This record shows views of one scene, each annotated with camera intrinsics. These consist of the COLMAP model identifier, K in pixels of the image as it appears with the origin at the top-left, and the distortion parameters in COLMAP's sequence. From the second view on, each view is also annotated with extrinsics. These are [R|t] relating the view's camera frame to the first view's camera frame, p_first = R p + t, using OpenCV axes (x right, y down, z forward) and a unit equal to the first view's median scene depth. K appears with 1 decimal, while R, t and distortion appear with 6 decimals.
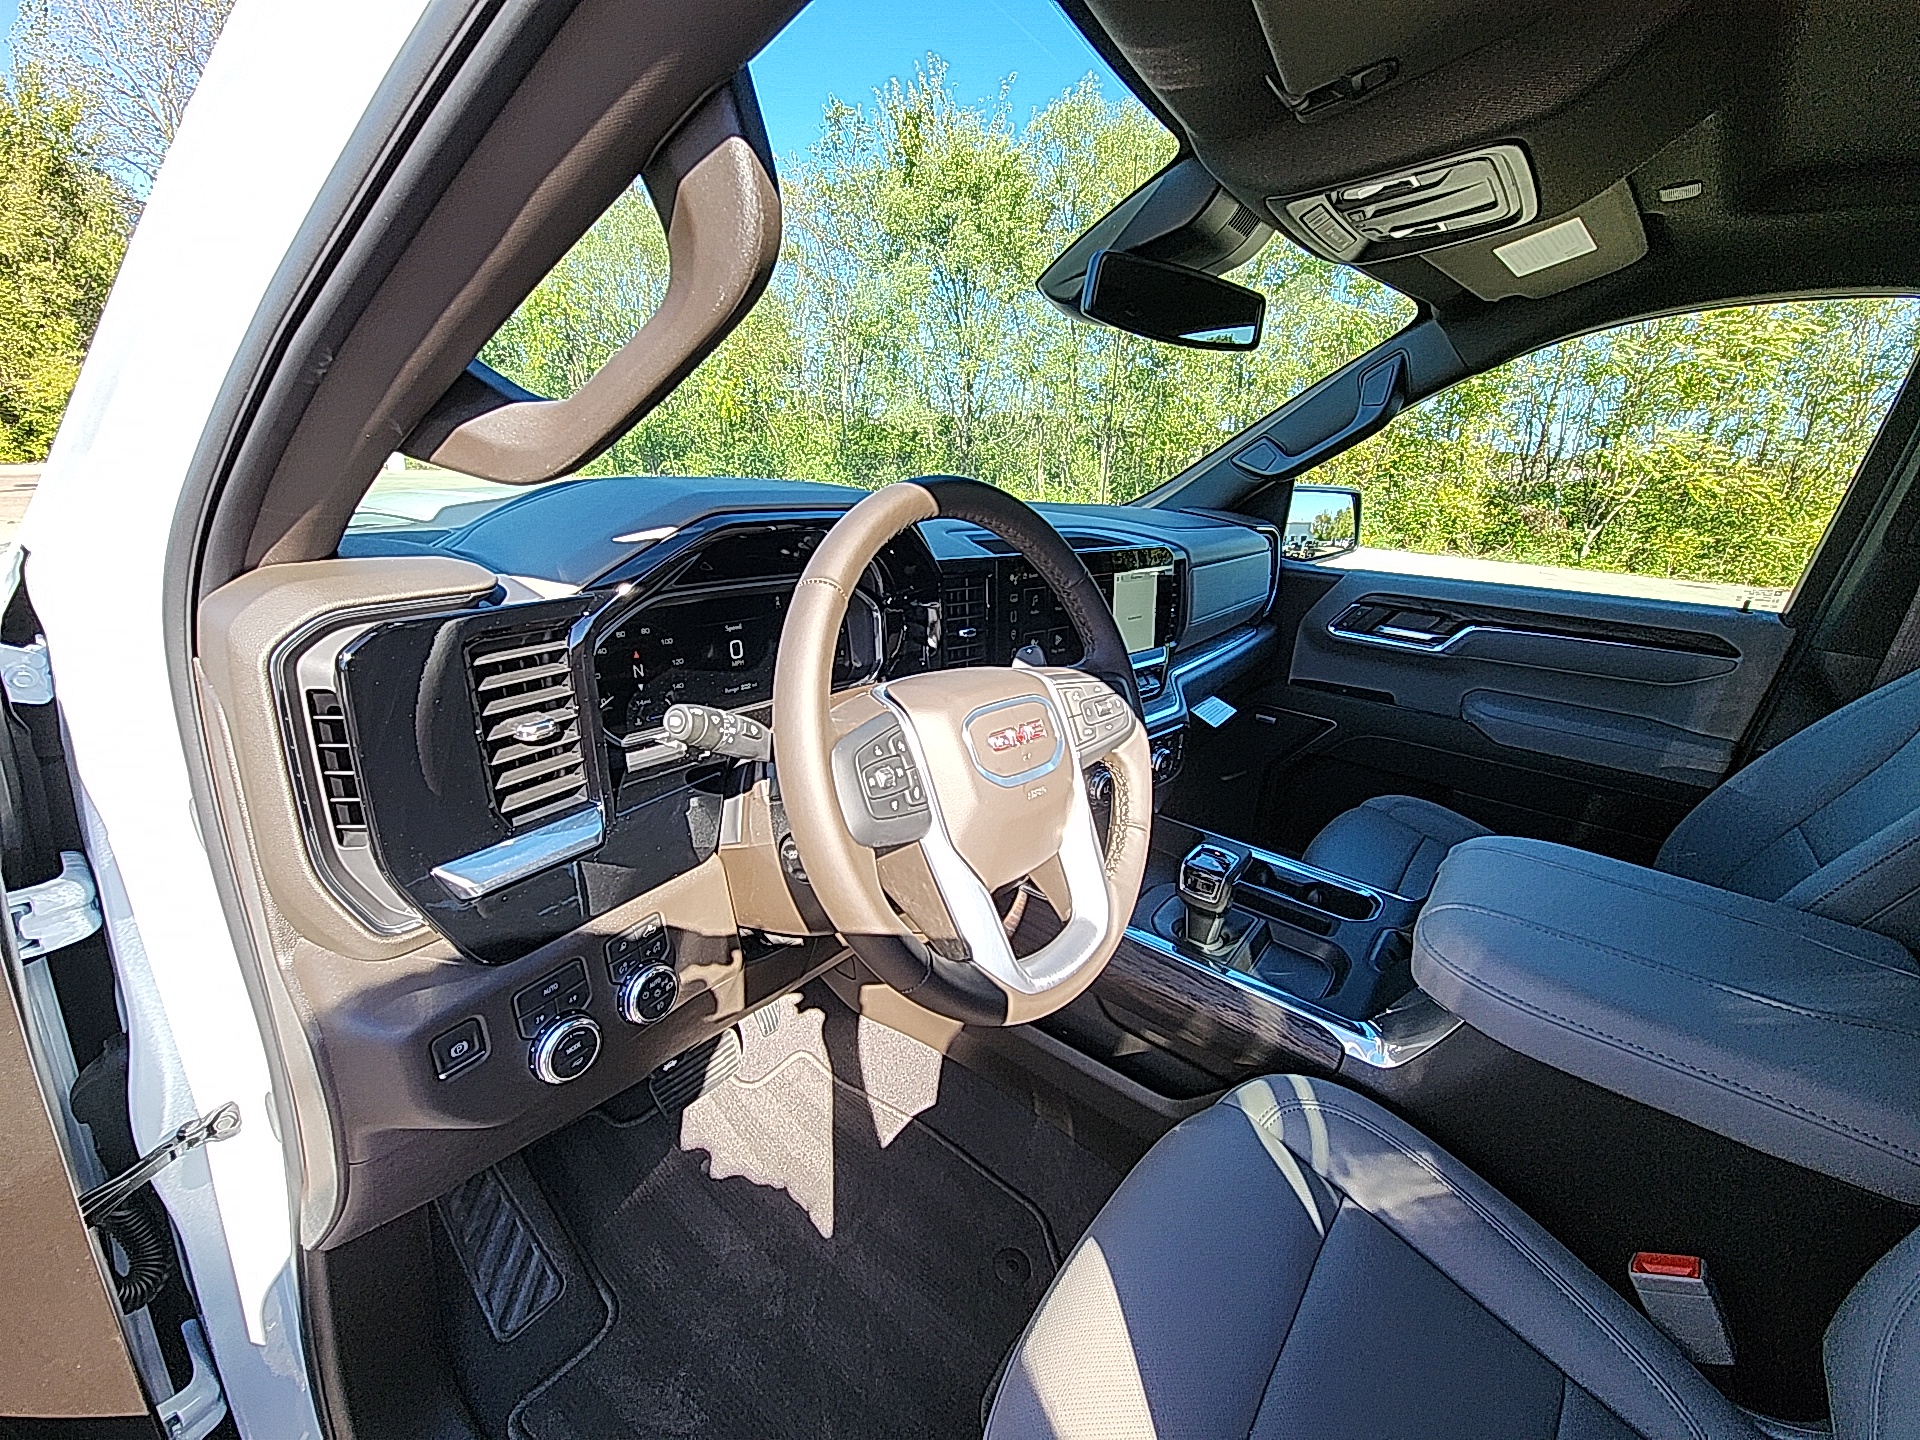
lens RADIAL K [[771.4, 0, 952.0], [0, 771.4, 701.5], [0, 0, 1]] dist [0.003322, -0.000416]
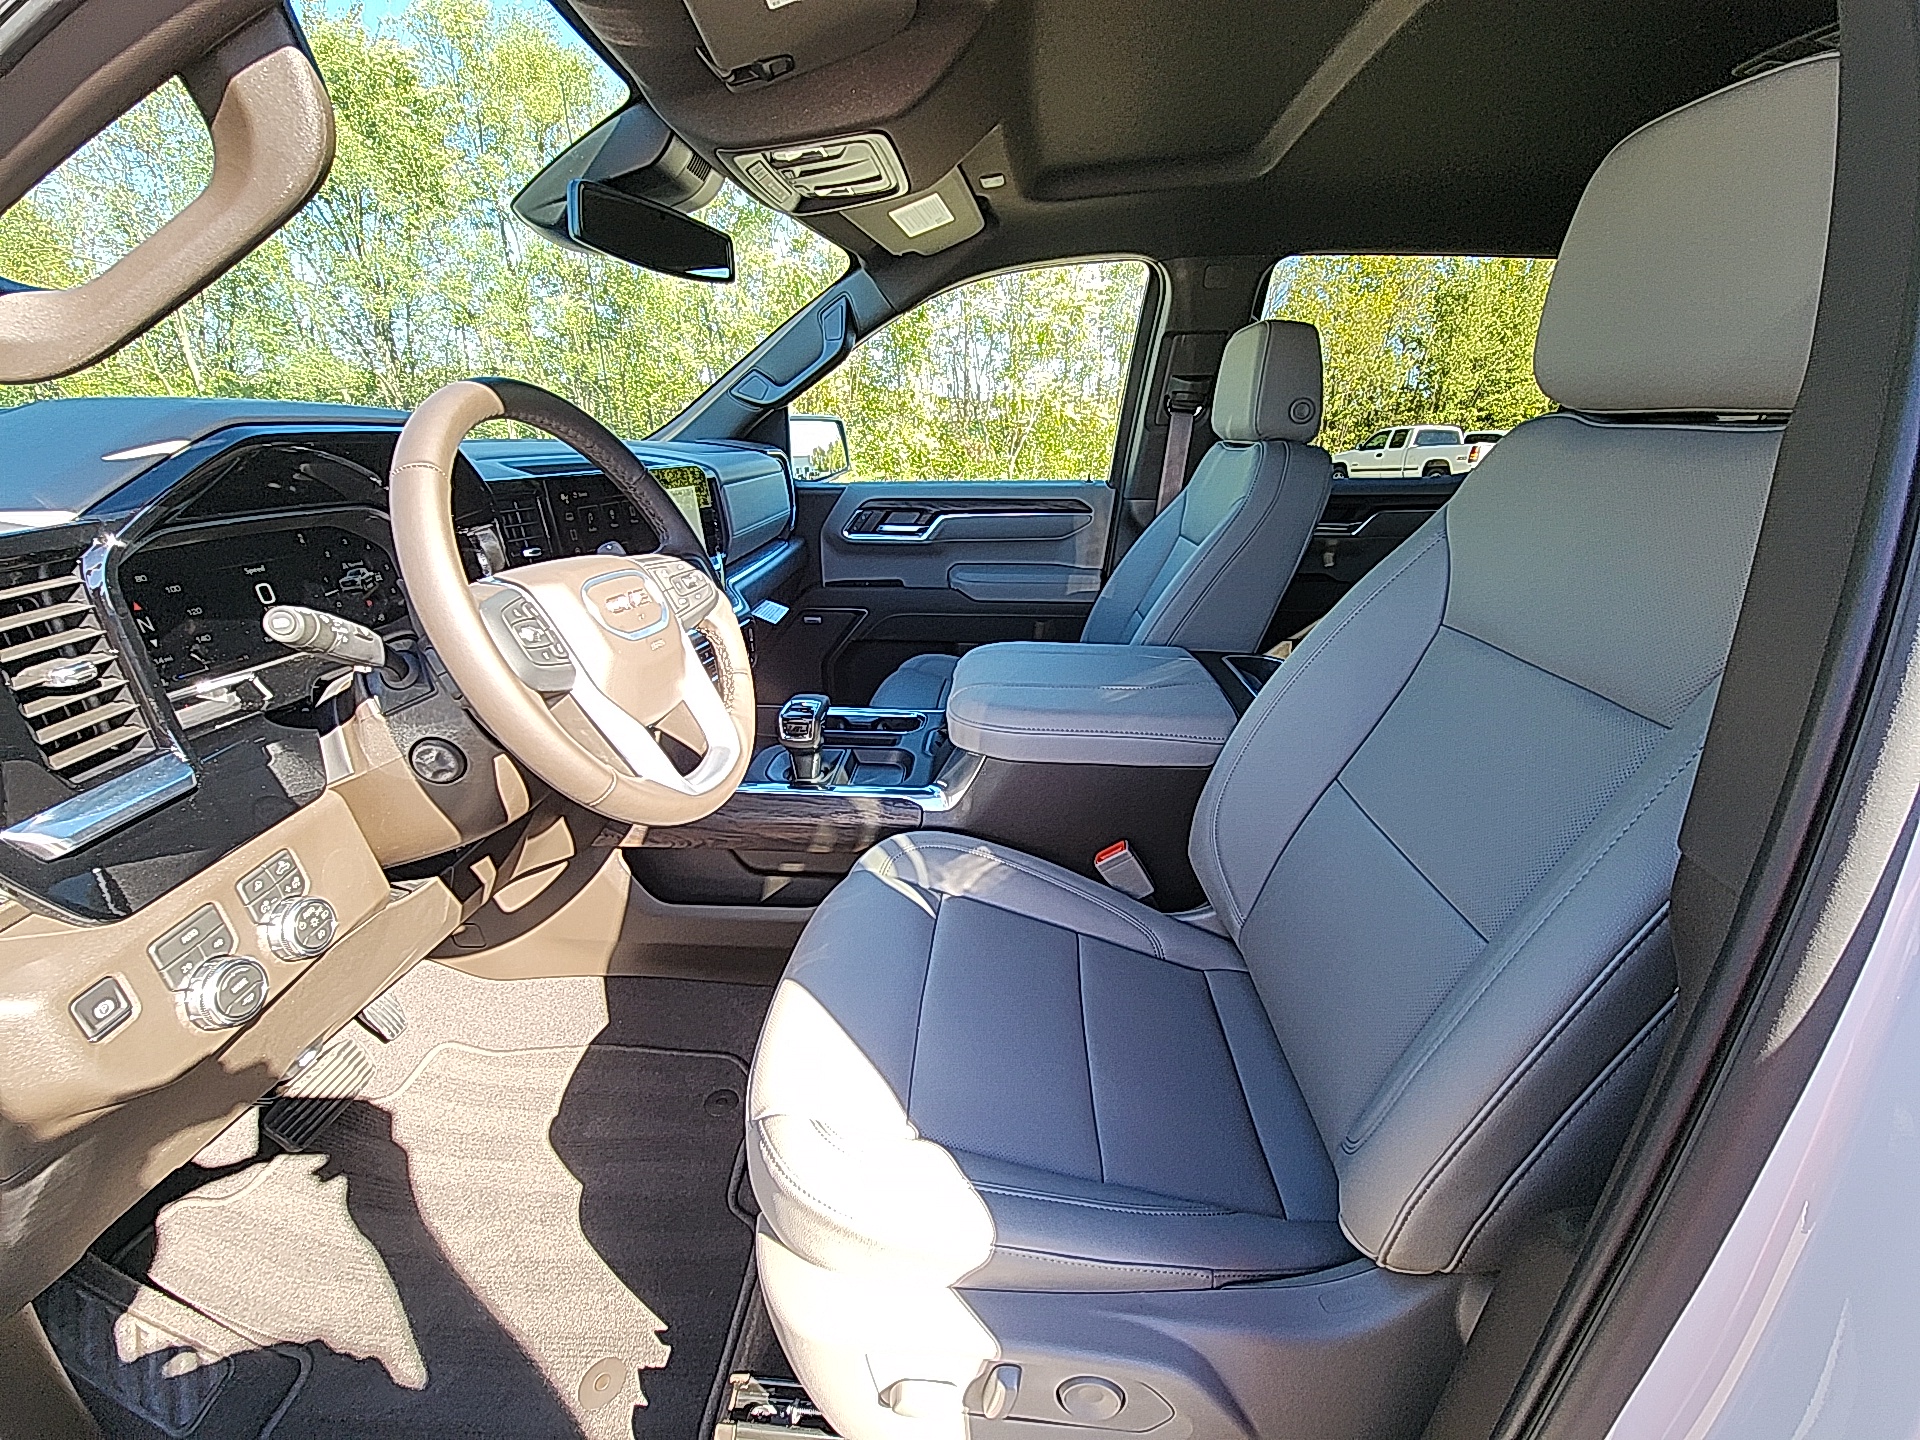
lens RADIAL K [[771.4, 0, 952.0], [0, 771.4, 701.5], [0, 0, 1]] dist [0.003322, -0.000416]
pose [[0.820424, -0.238630, 0.519576, -0.119538], [0.210635, 0.970971, 0.113348, 0.122664], [-0.531542, 0.016447, 0.846872, -0.198747]]
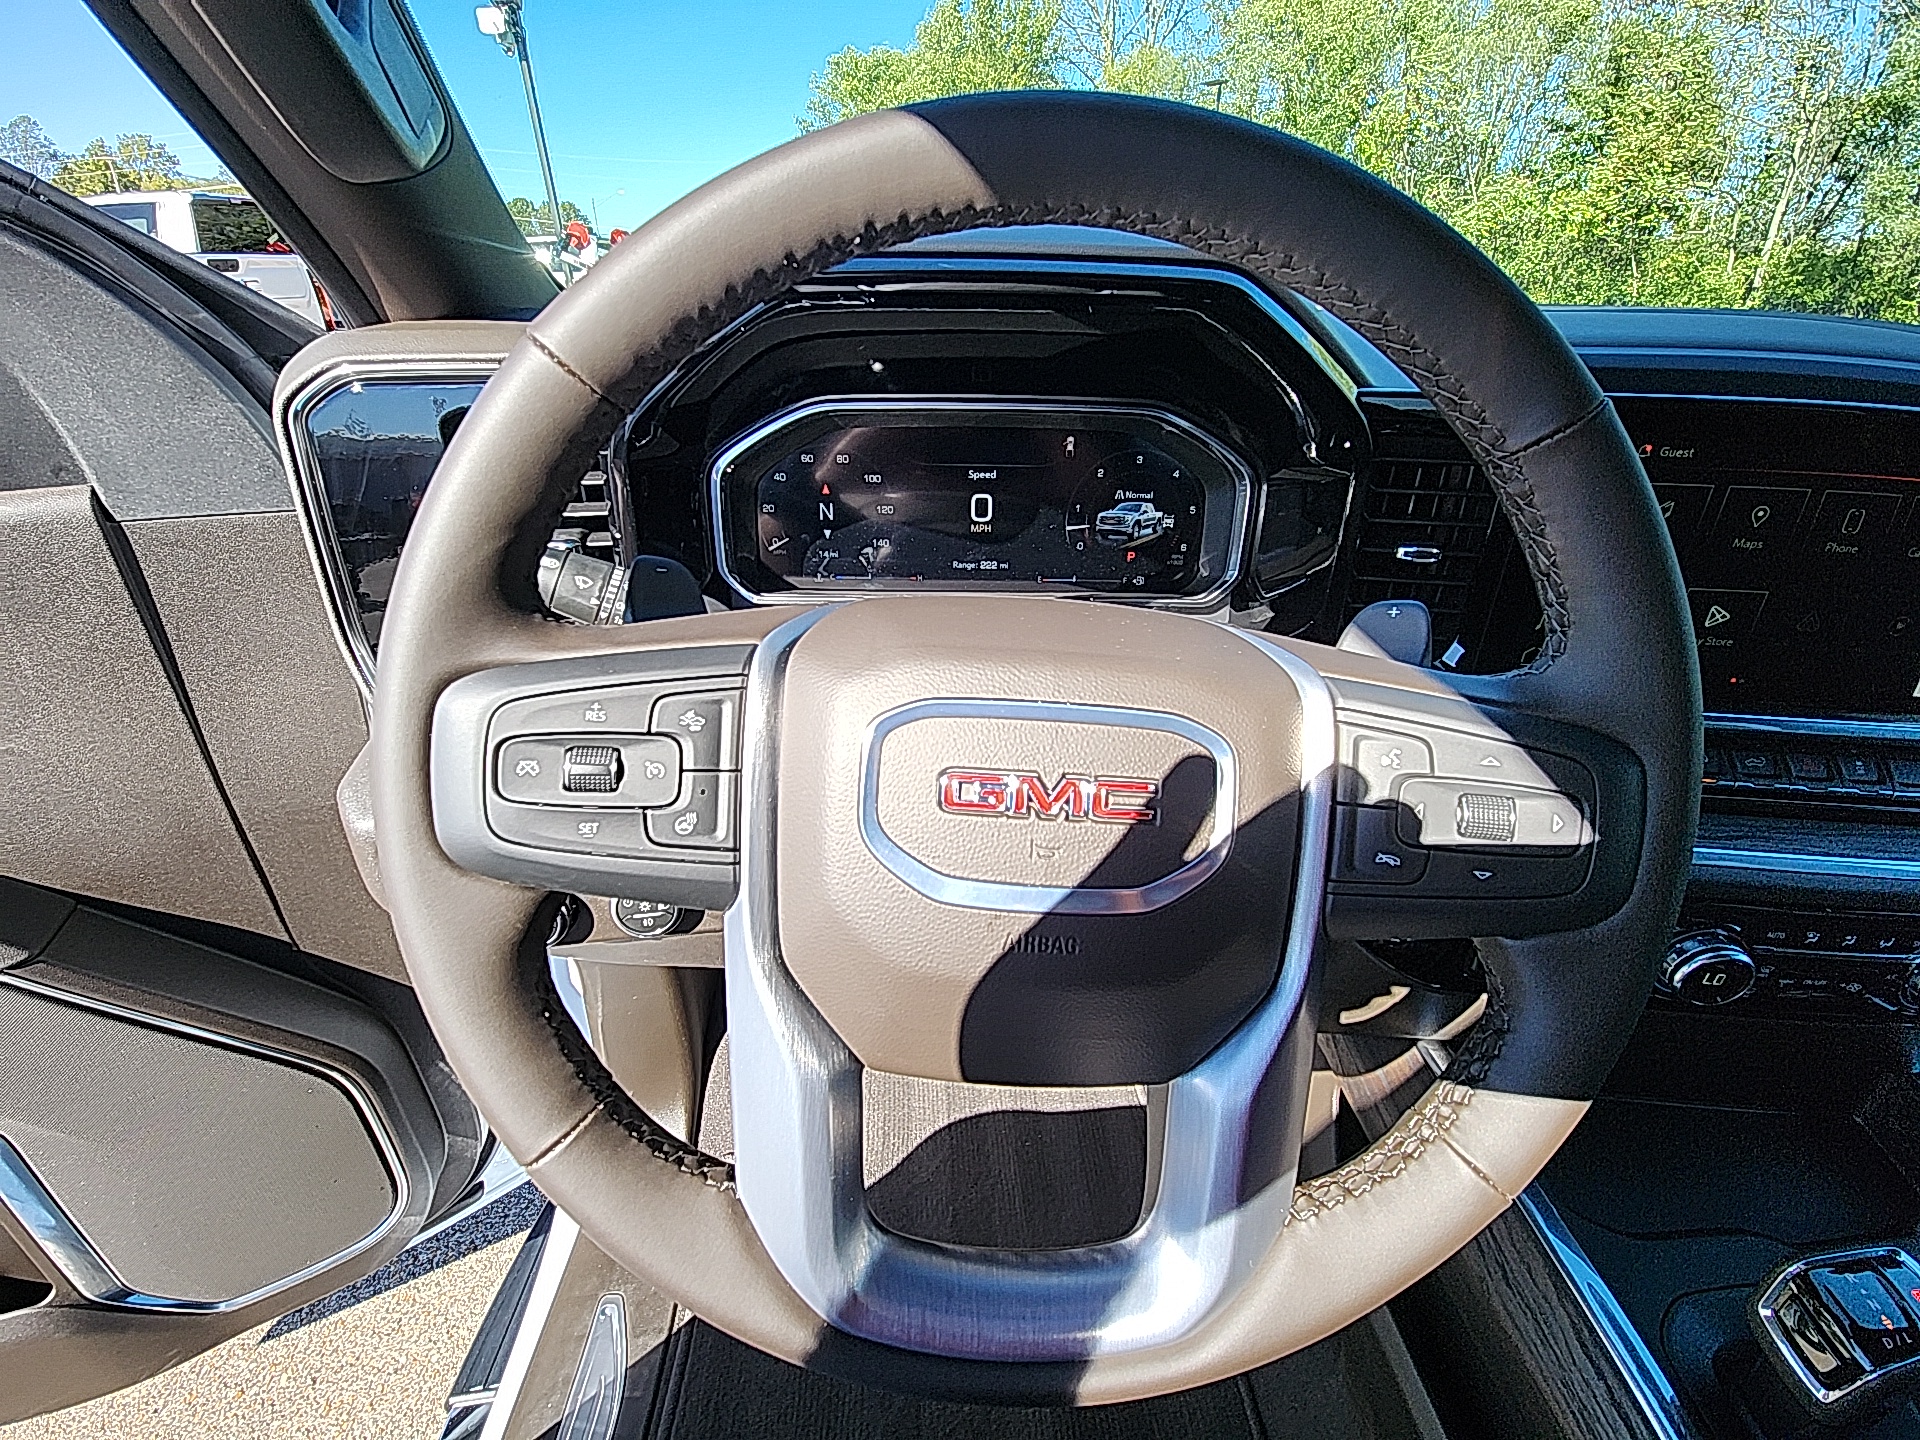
lens RADIAL K [[770.6, 0, 950.9], [0, 770.6, 702.9], [0, 0, 1]] dist [0.005830, -0.006020]
pose [[0.636453, 0.323815, -0.700051, 0.237269], [-0.210072, 0.946068, 0.246626, -0.066695], [0.742158, -0.009905, 0.670152, 0.518261]]
